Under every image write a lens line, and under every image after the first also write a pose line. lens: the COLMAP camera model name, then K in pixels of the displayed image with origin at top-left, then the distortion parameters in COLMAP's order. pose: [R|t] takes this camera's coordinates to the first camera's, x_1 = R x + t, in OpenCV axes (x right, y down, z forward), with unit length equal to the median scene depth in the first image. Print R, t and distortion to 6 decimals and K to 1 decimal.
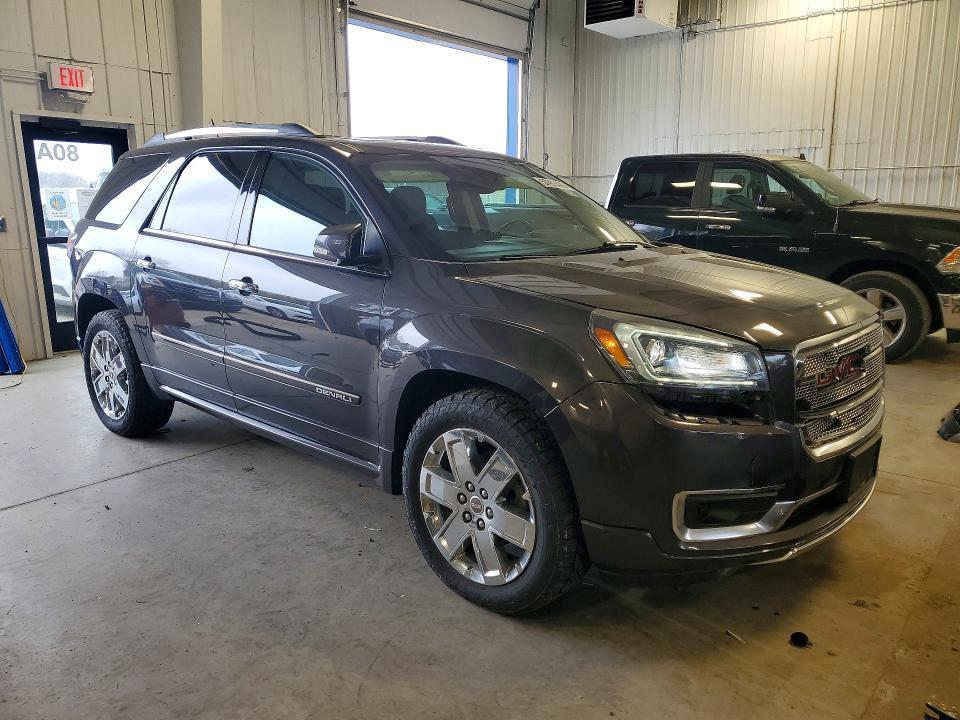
lens RADIAL K [[728.3, 0, 480.0], [0, 728.3, 360.0], [0, 0, 1]] dist [0.002897, 0.003555]
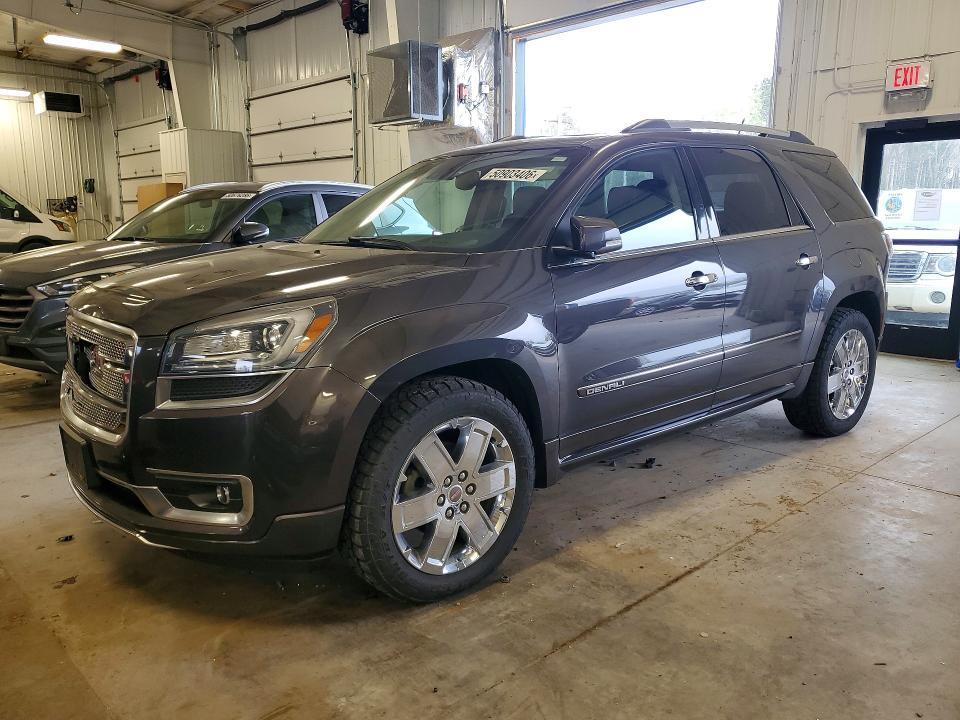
lens RADIAL K [[728.3, 0, 480.0], [0, 728.3, 360.0], [0, 0, 1]] dist [0.002897, 0.003555]
pose [[-0.107715, 0.190221, -0.975814, 1.076860], [-0.203632, 0.956494, 0.208933, -0.225756], [0.973104, 0.221212, -0.064294, 1.198635]]
